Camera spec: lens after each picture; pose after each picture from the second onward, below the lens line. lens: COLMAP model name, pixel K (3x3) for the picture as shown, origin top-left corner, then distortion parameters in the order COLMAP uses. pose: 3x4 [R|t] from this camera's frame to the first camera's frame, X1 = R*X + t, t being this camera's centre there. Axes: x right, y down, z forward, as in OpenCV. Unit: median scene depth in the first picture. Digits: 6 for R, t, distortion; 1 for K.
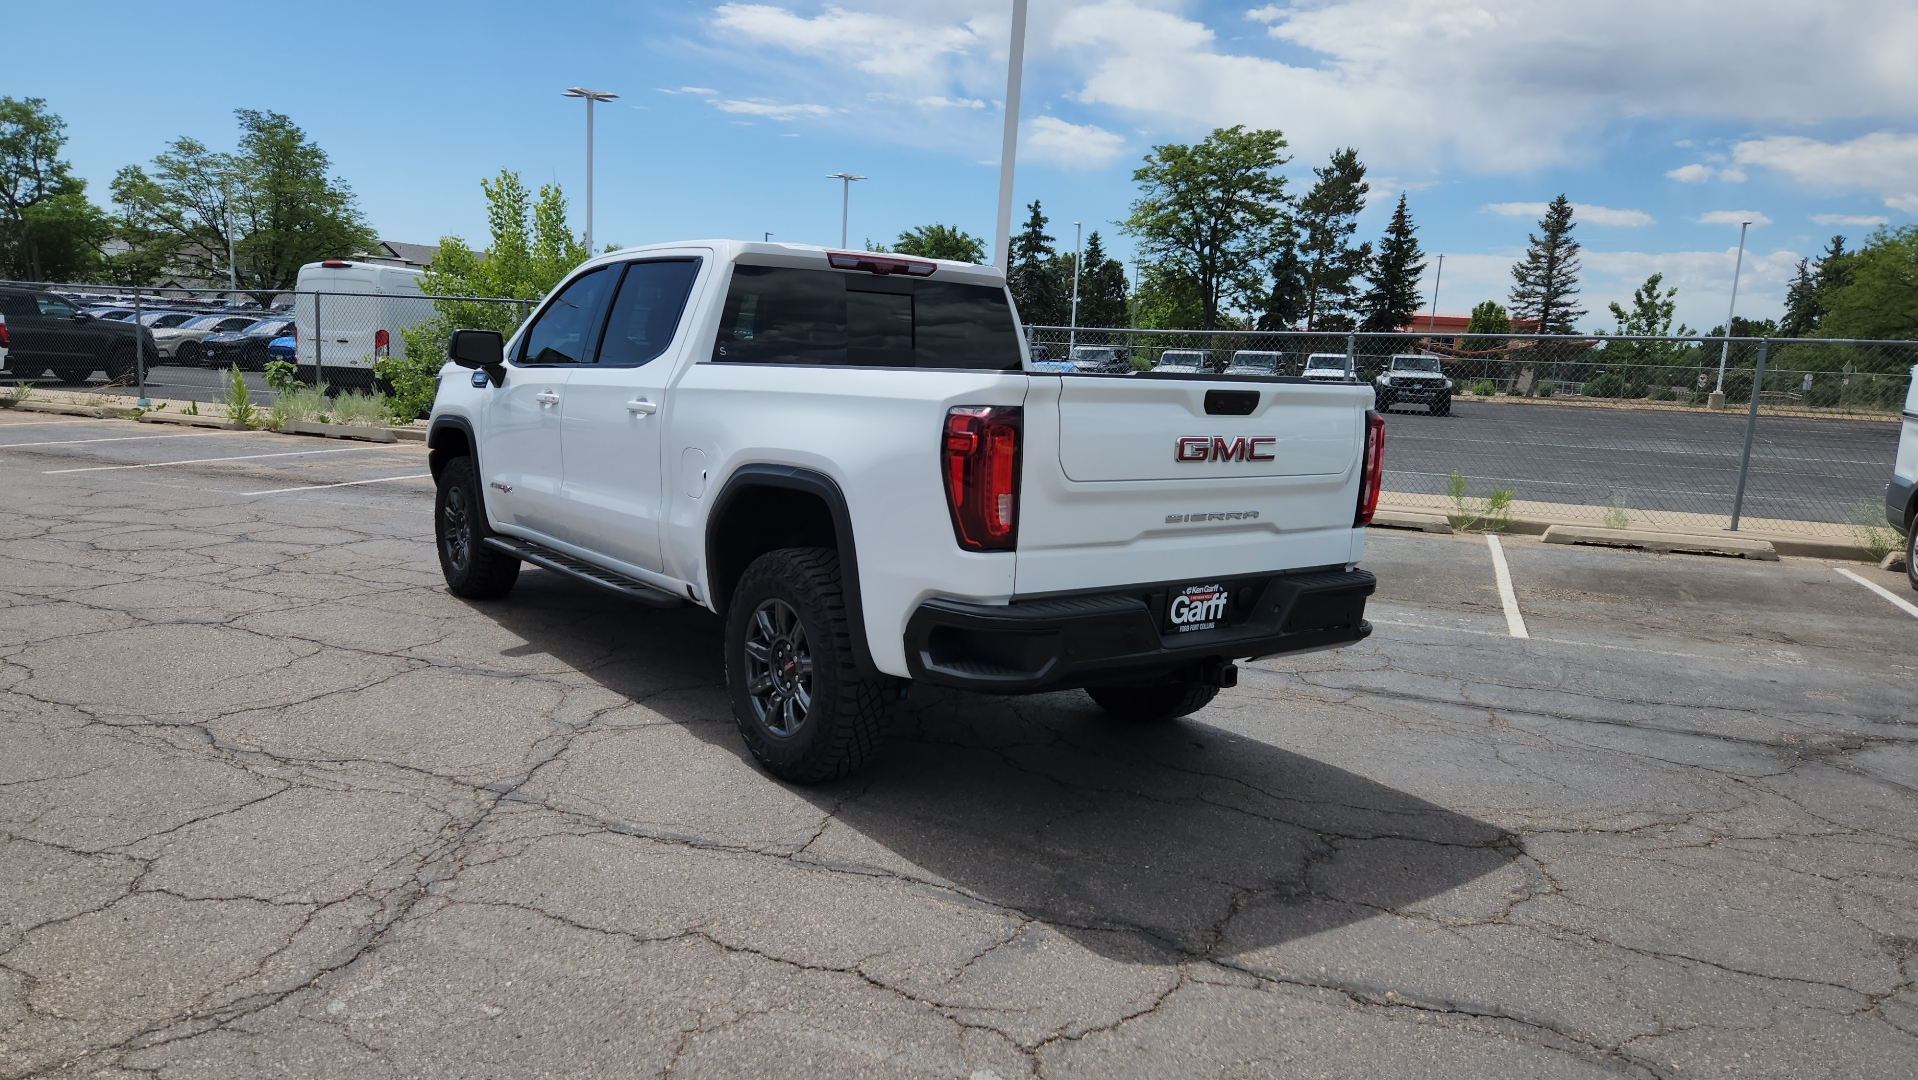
lens RADIAL K [[1282.7, 0, 921.6], [0, 1282.7, 554.6], [0, 0, 1]] dist [0.070966, -0.054059]
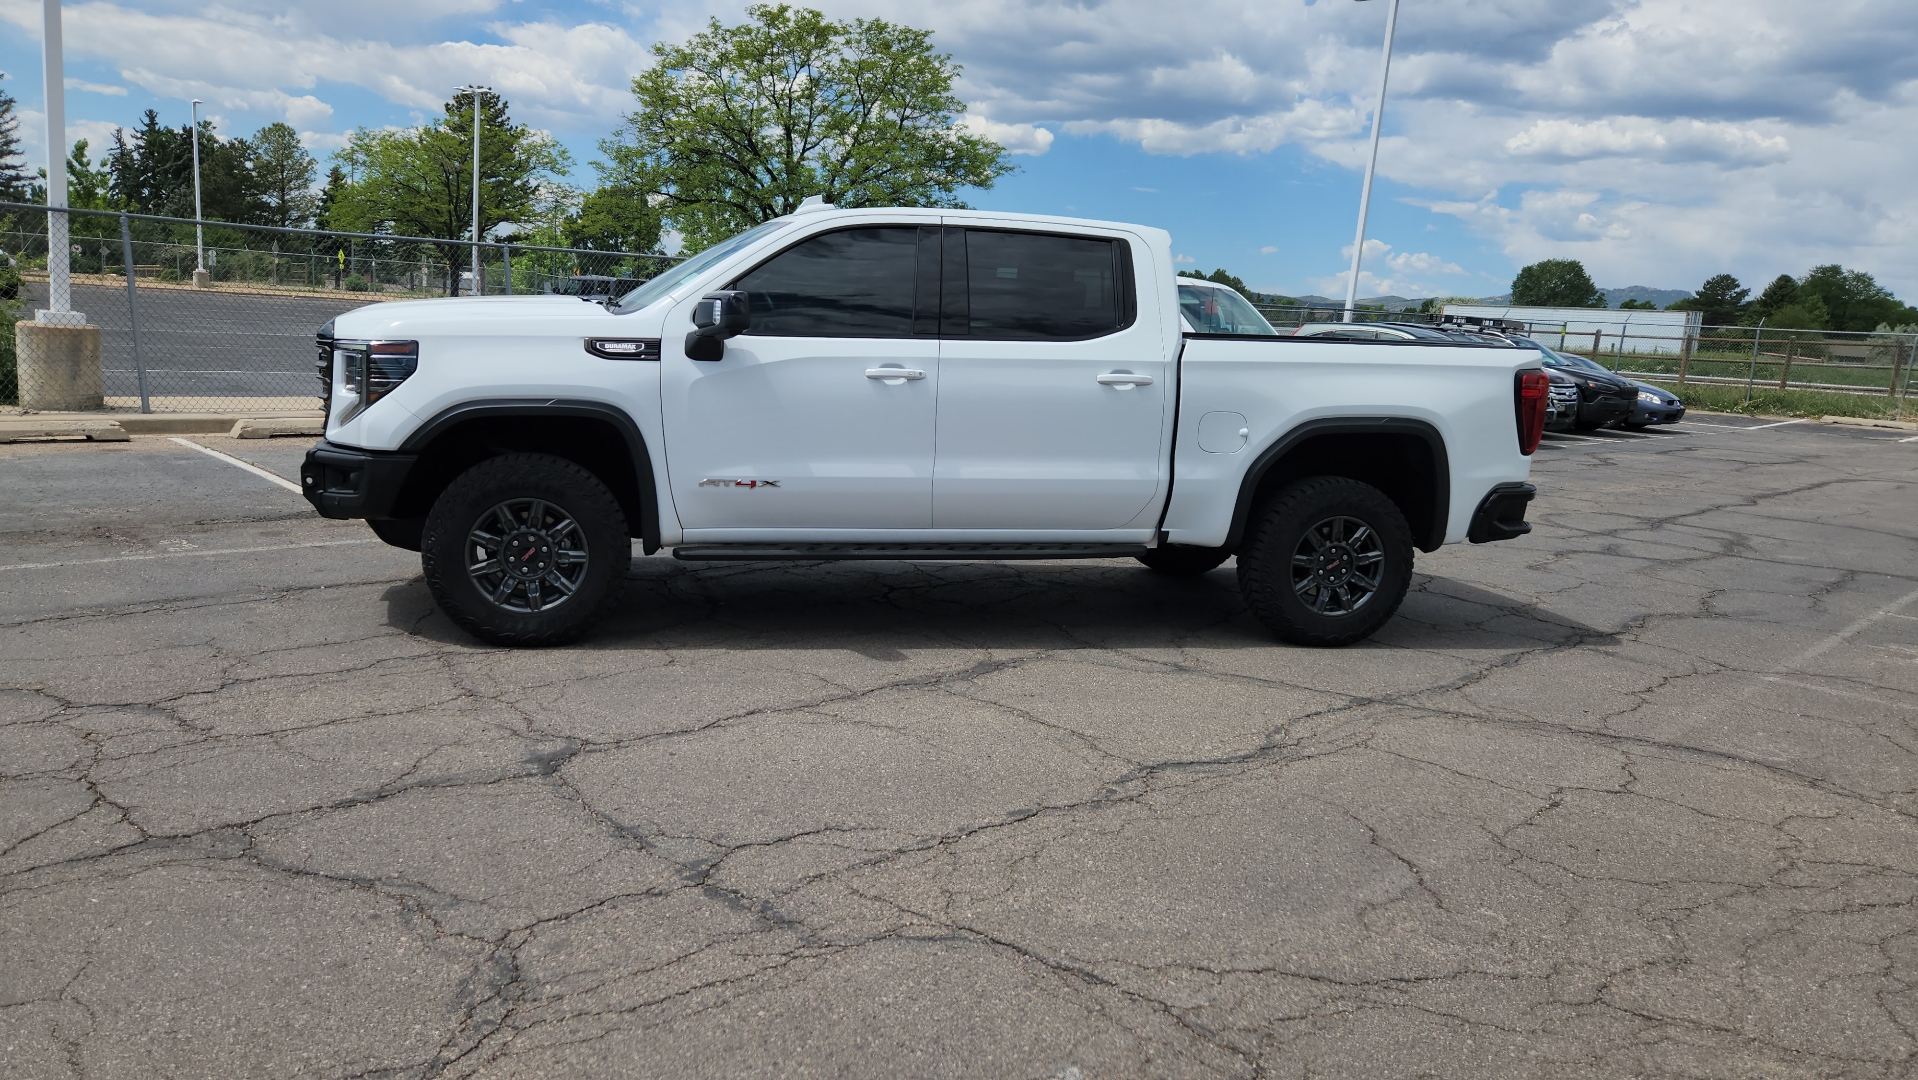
lens RADIAL K [[1282.7, 0, 921.6], [0, 1282.7, 554.6], [0, 0, 1]] dist [0.070966, -0.054059]
pose [[0.406424, -0.189762, 0.893761, -0.985390], [0.100622, 0.981541, 0.162643, -0.124857], [-0.908127, 0.023830, 0.418017, 0.539893]]
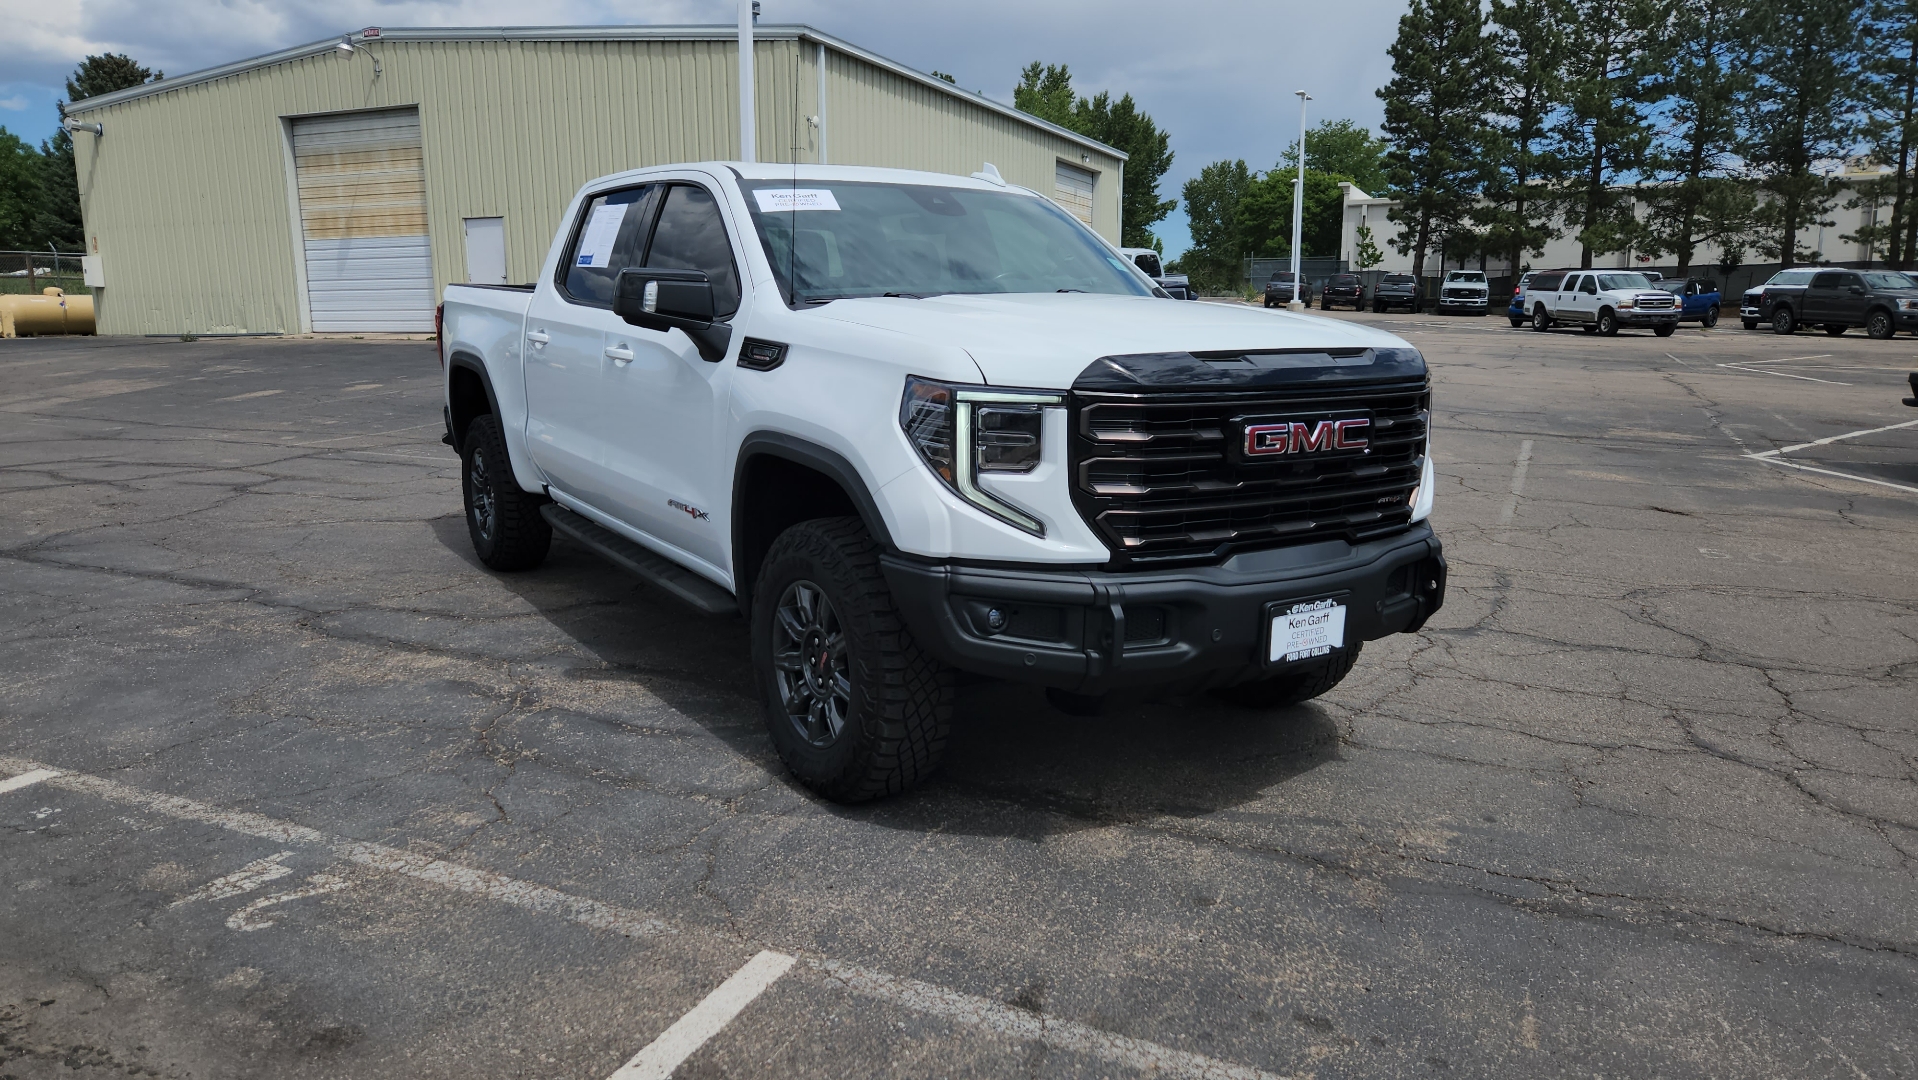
lens RADIAL K [[1288.2, 0, 925.8], [0, 1288.2, 542.4], [0, 0, 1]] dist [0.075701, -0.063386]
pose [[-0.996986, -0.064122, 0.043667, -0.228561], [-0.045597, 0.939723, 0.338882, -0.271289], [-0.062765, 0.335870, -0.939815, 1.735333]]
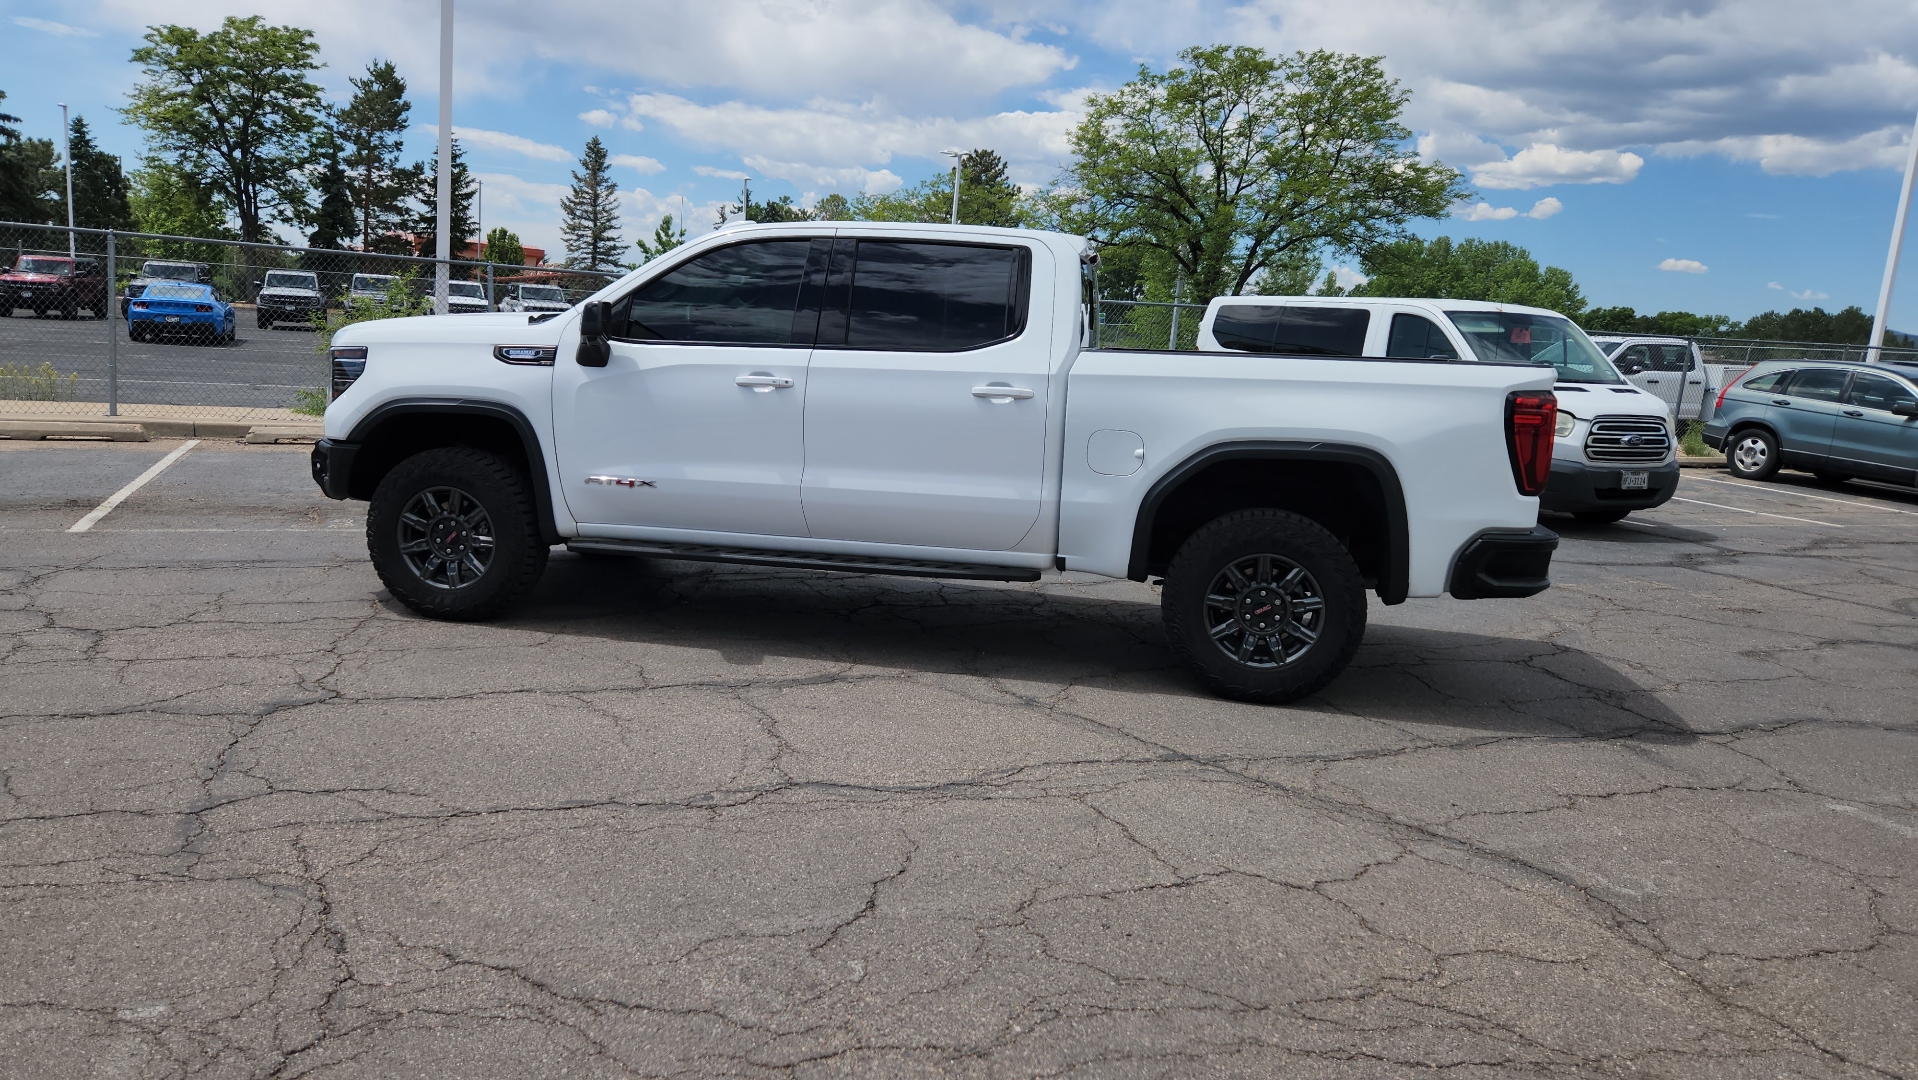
lens RADIAL K [[1282.2, 0, 917.8], [0, 1282.2, 539.7], [0, 0, 1]] dist [0.069912, -0.055423]
pose [[0.728371, -0.114306, 0.675581, -0.745267], [0.080925, 0.993437, 0.080838, -0.065478], [-0.680387, -0.004209, 0.732841, 0.224031]]
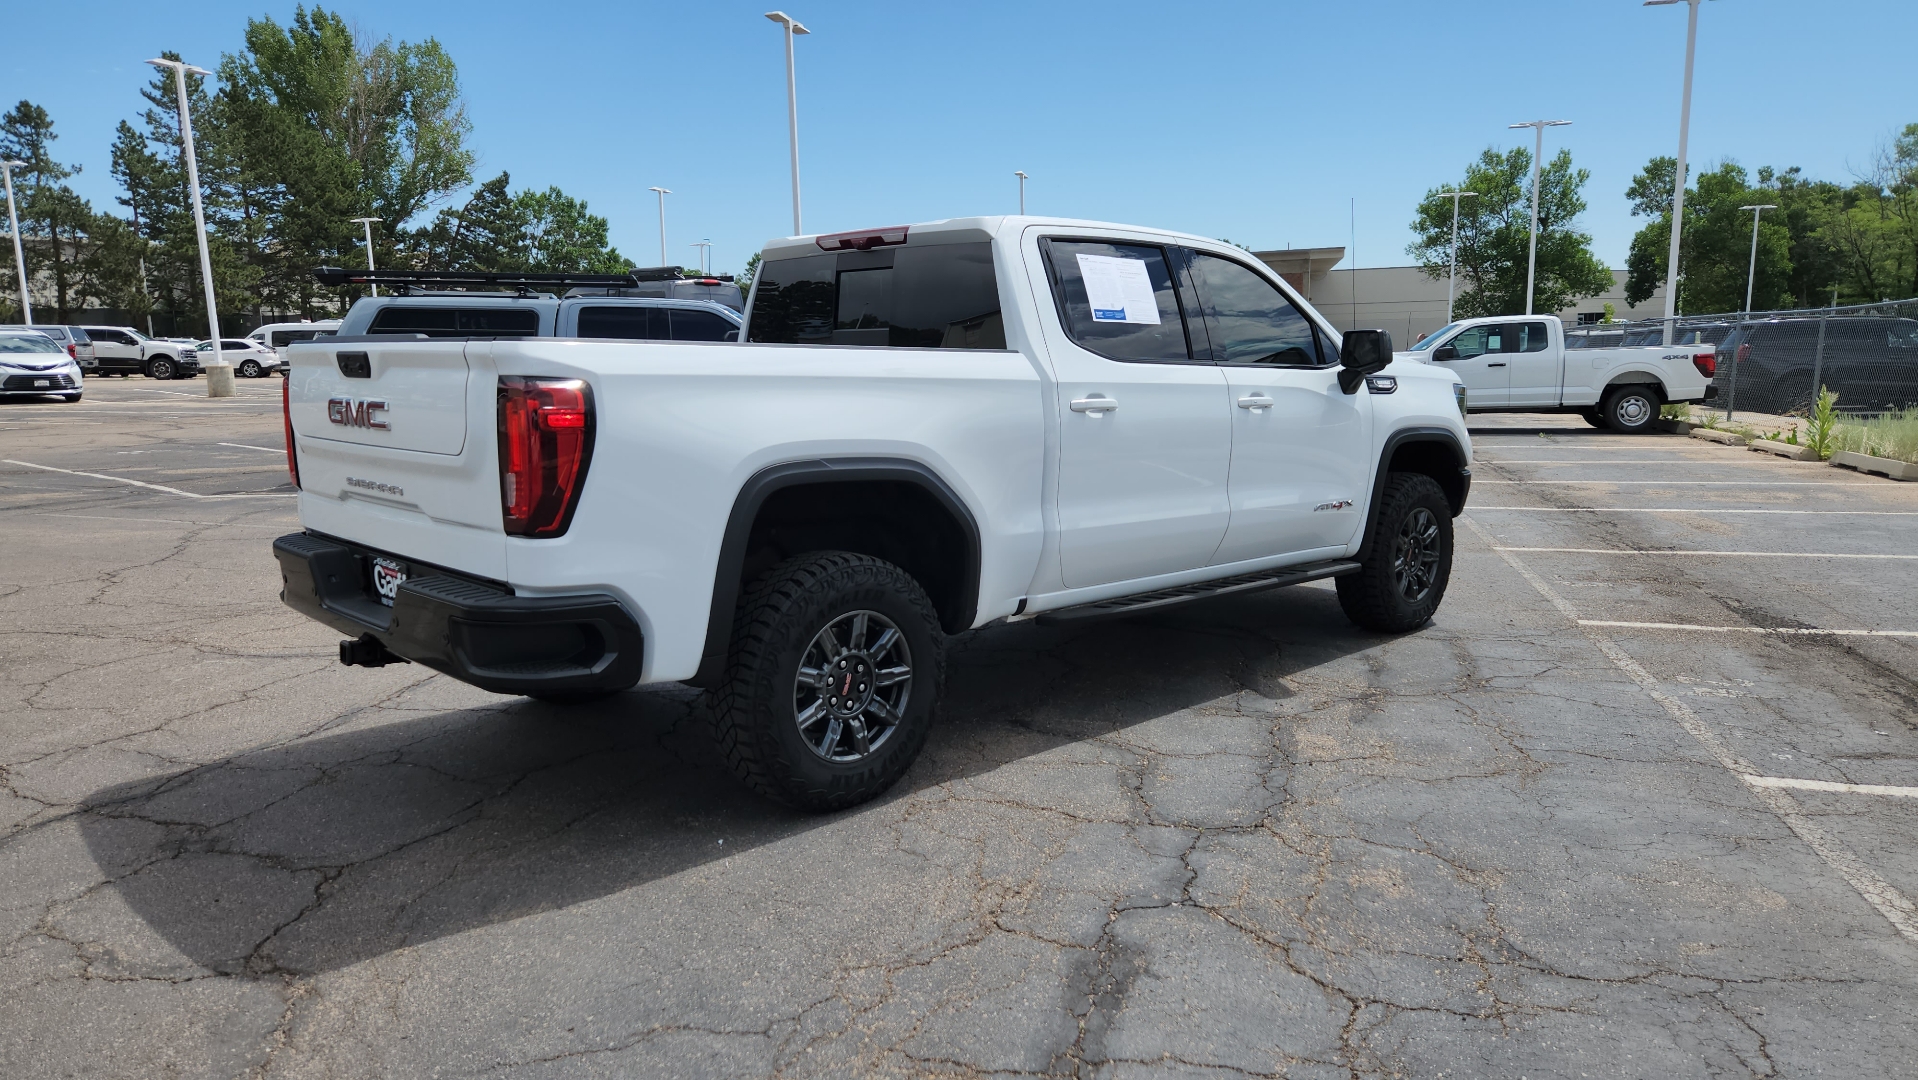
lens RADIAL K [[1278.0, 0, 941.4], [0, 1278.0, 537.9], [0, 0, 1]] dist [0.072400, -0.056537]
pose [[0.131076, 0.097658, -0.986550, 0.731738], [-0.141916, 0.986736, 0.078821, -0.075481], [0.981162, 0.129675, 0.143197, 0.764000]]
